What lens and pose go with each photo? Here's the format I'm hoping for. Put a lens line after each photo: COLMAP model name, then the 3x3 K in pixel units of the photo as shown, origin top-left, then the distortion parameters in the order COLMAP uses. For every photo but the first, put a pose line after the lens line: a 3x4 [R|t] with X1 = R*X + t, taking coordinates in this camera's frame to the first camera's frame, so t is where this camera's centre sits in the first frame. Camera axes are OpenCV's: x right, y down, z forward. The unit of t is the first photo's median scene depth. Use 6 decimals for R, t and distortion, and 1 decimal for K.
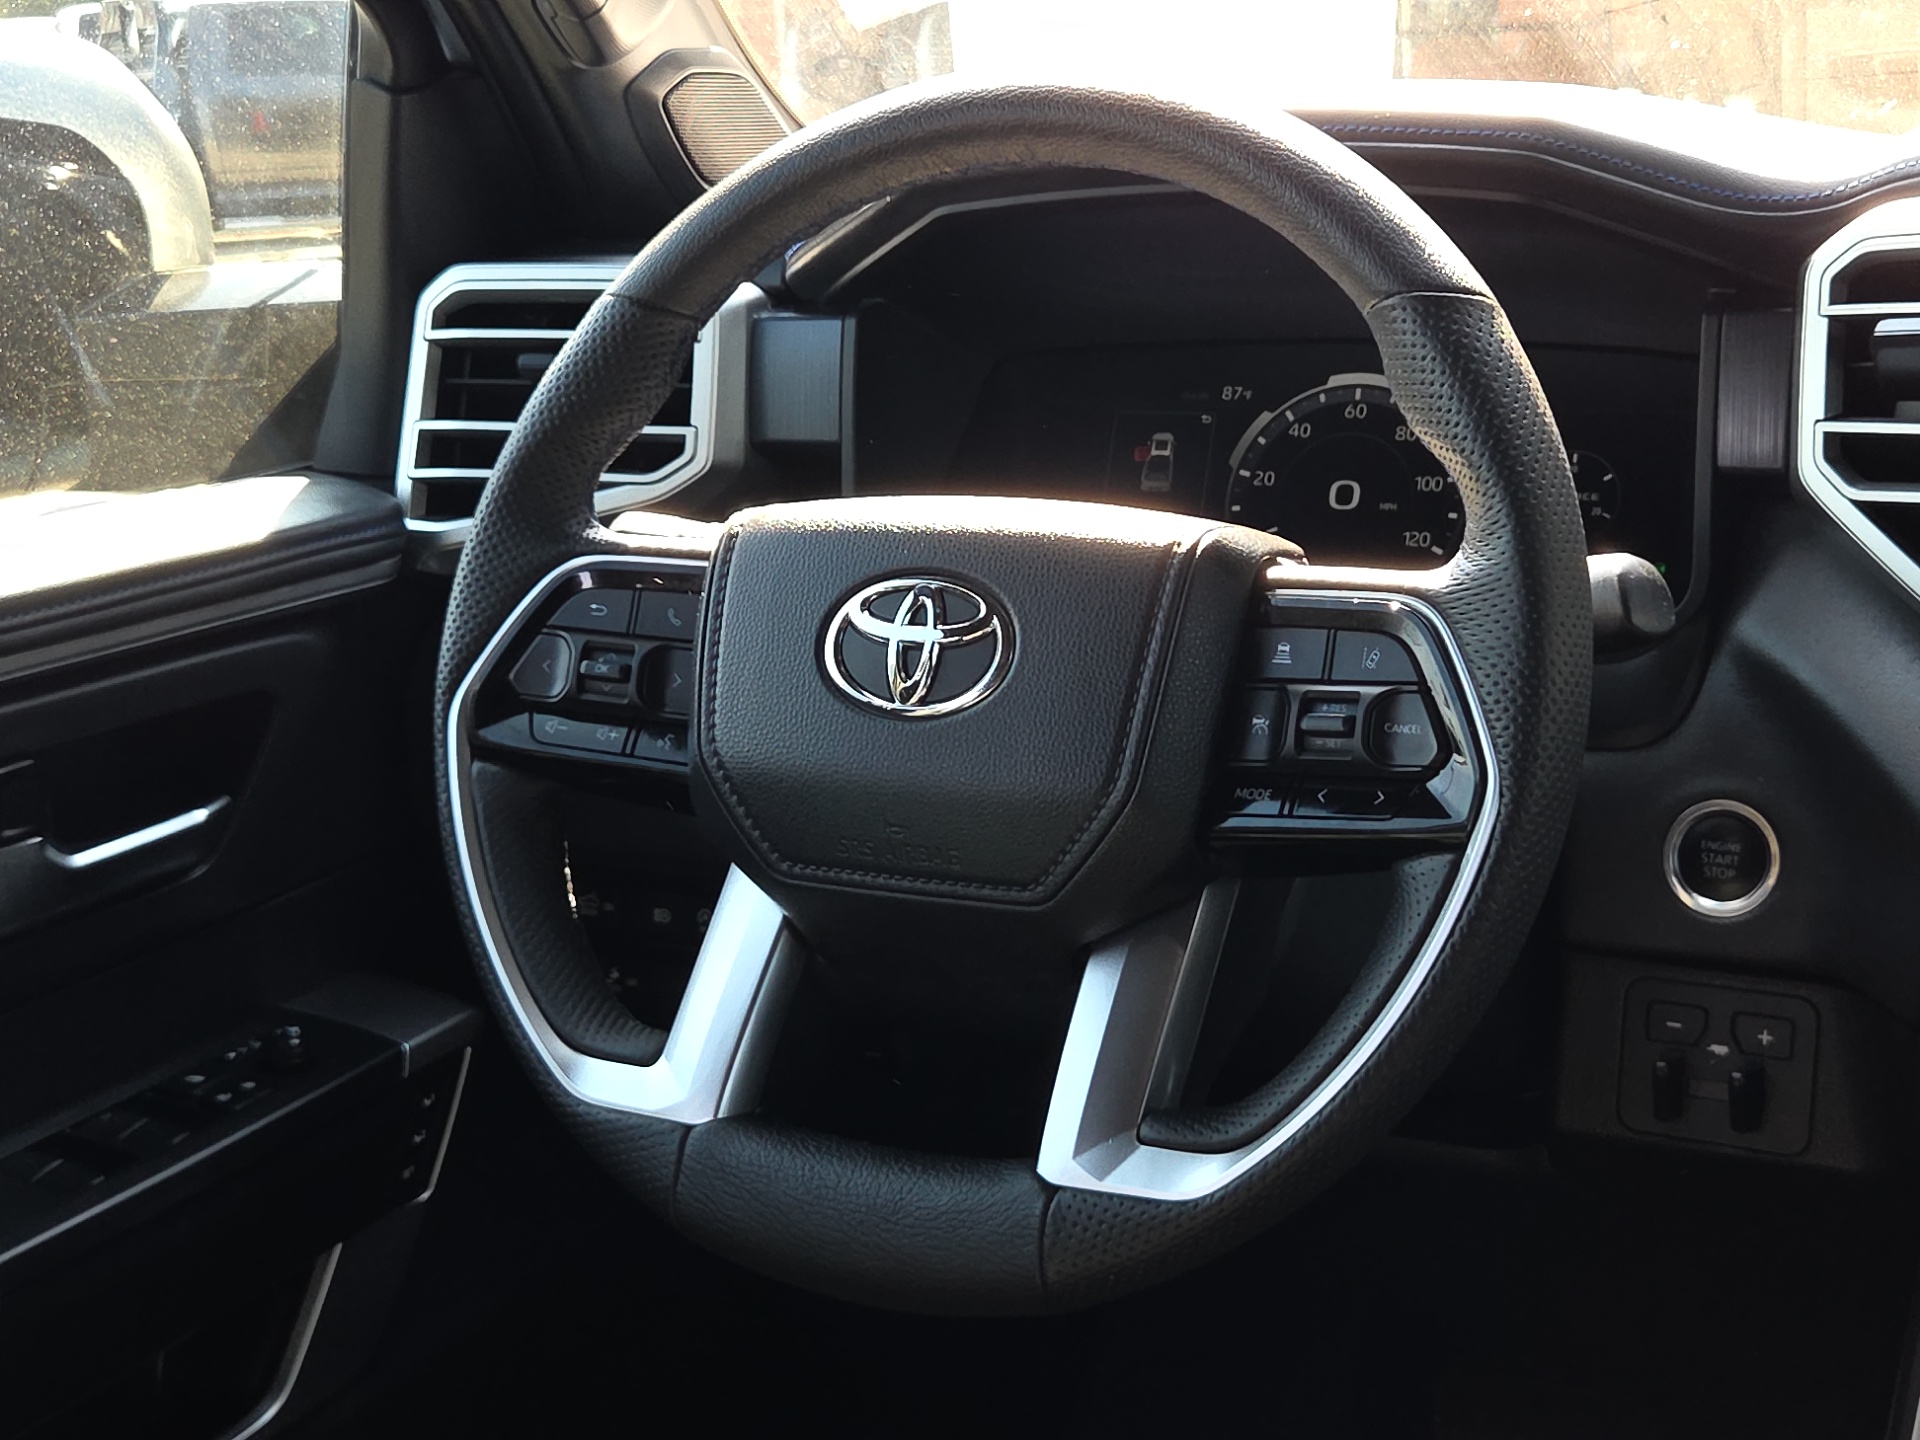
lens RADIAL K [[2790.8, 0, 959.6], [0, 2790.8, 658.1], [0, 0, 1]] dist [0.011234, 0.000000]
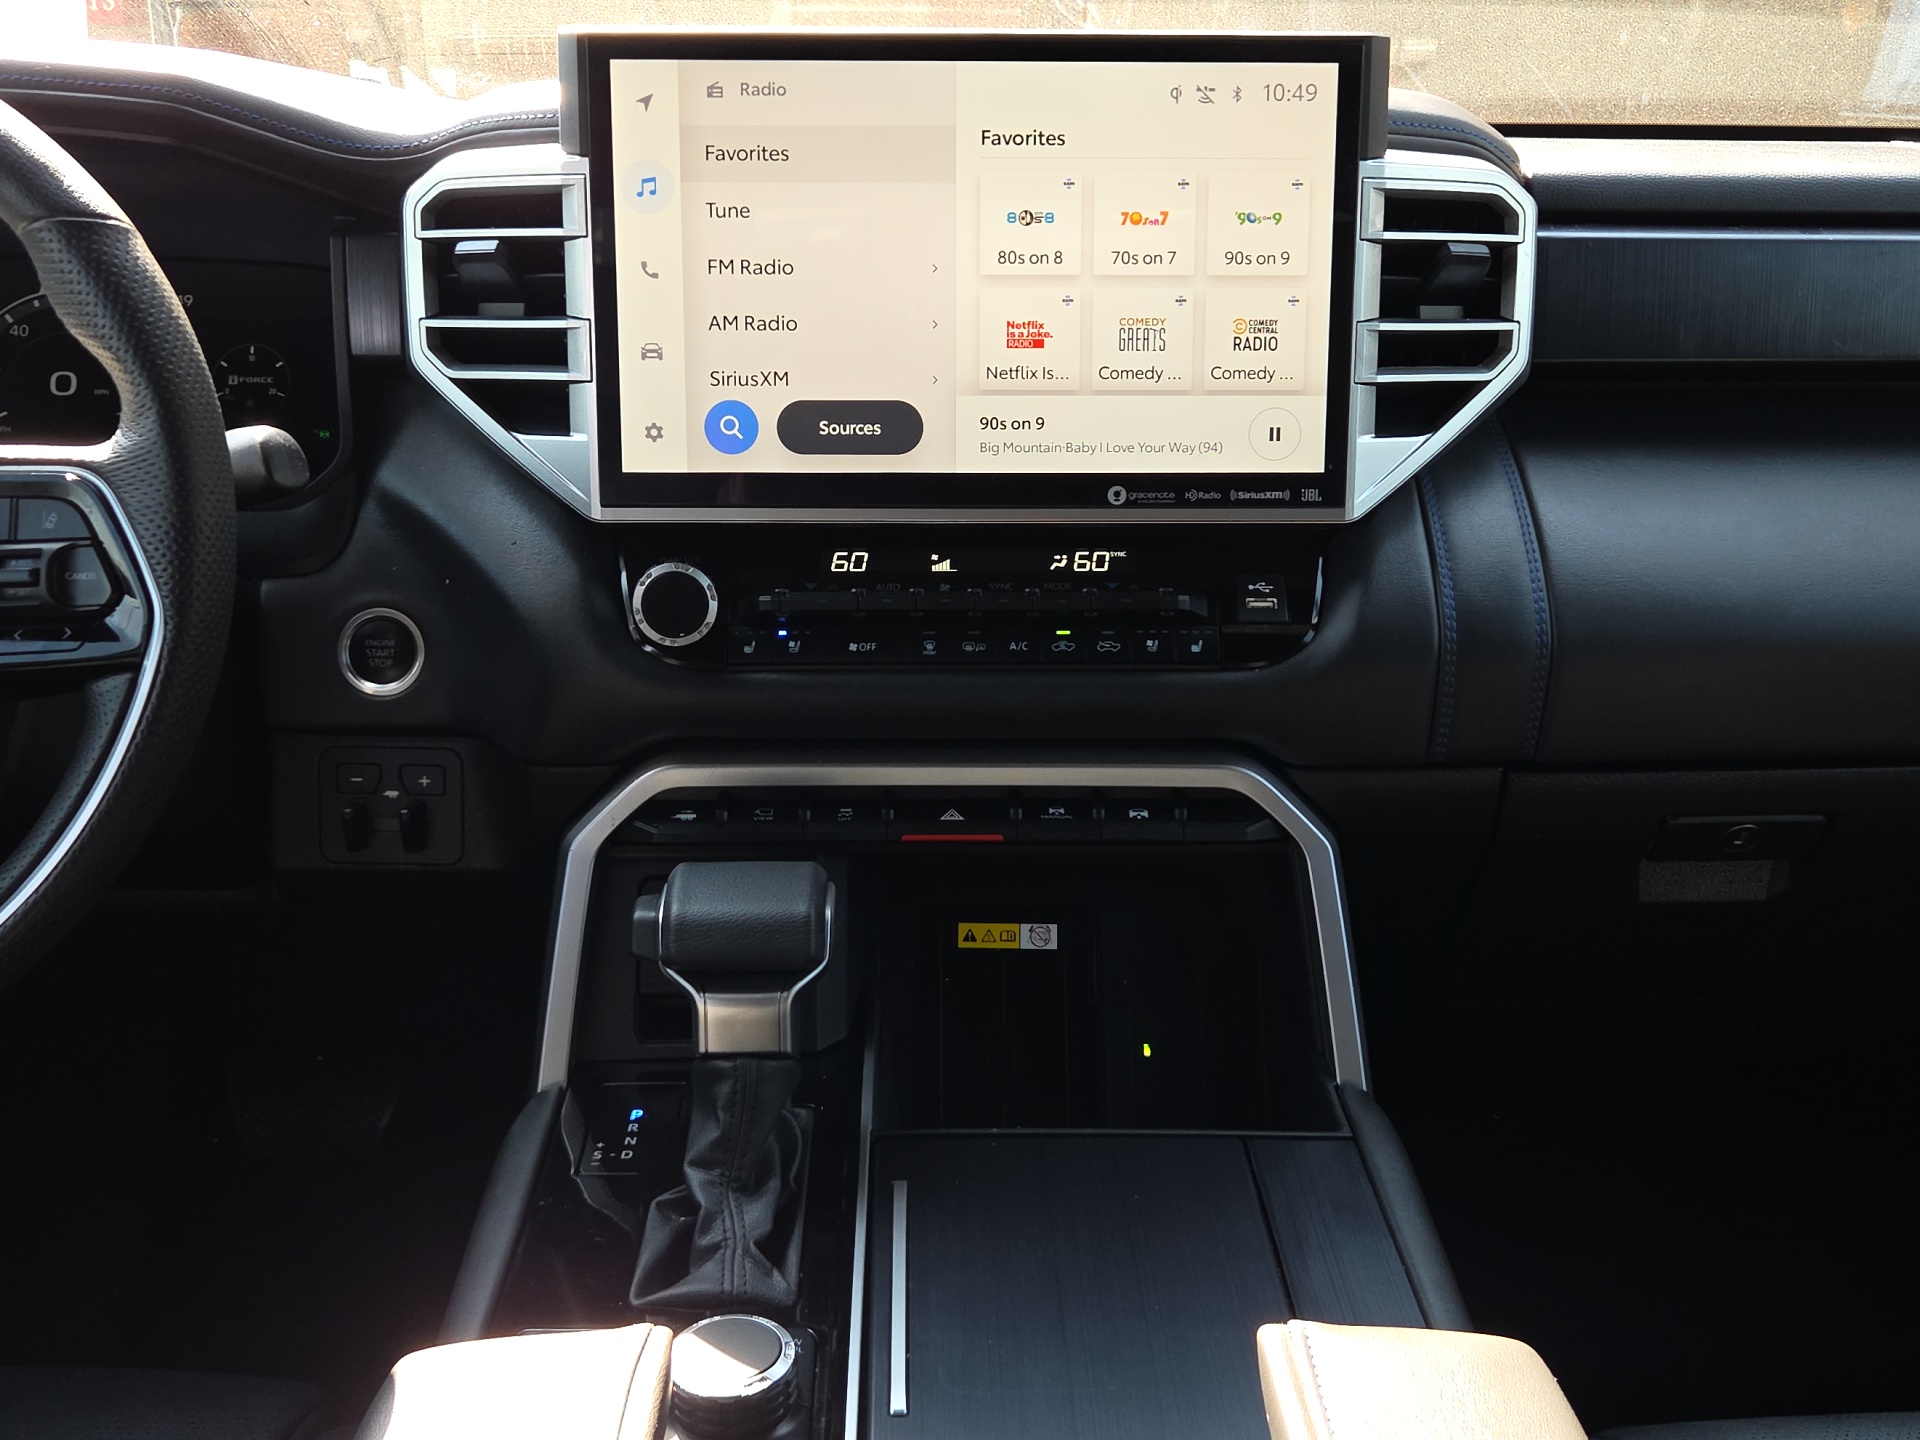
lens RADIAL K [[2050.3, 0, 972.7], [0, 2050.3, 689.8], [0, 0, 1]] dist [0.008404, 0.000000]
pose [[0.874545, -0.099586, 0.474609, 0.056317], [0.053506, 0.992527, 0.109666, -0.002740], [-0.481984, -0.070514, 0.873338, 0.008392]]
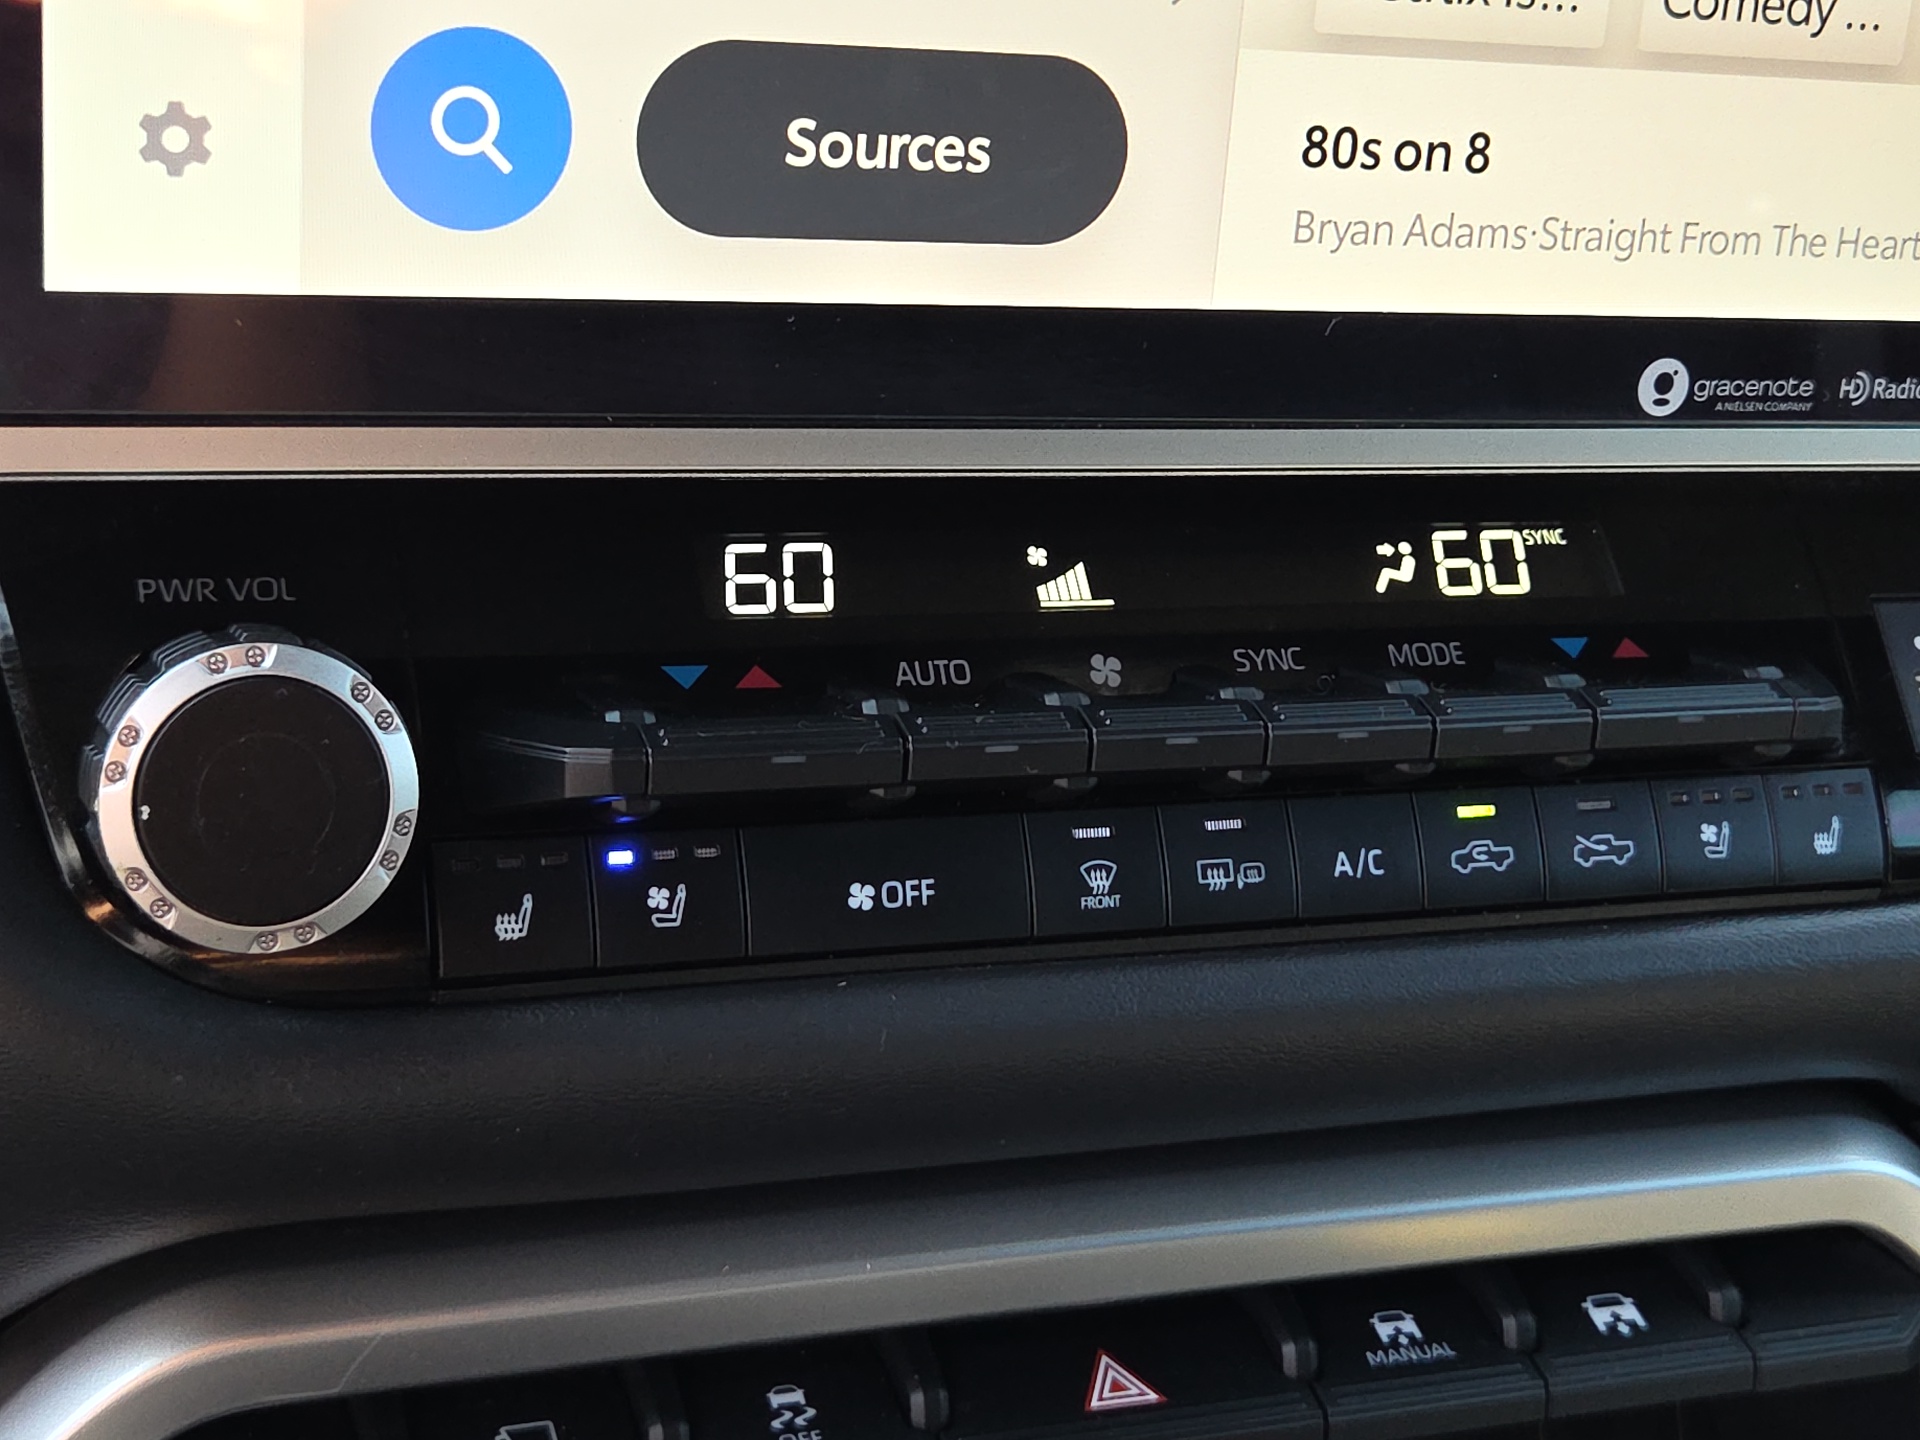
lens RADIAL K [[2954.7, 0, 972.1], [0, 2954.7, 662.6], [0, 0, 1]] dist [-0.014592, 0.000000]
pose [[0.656071, -0.172875, 0.734633, 0.184654], [-0.001650, 0.973080, 0.230460, -0.045860], [-0.754697, -0.152410, 0.638125, 0.619506]]
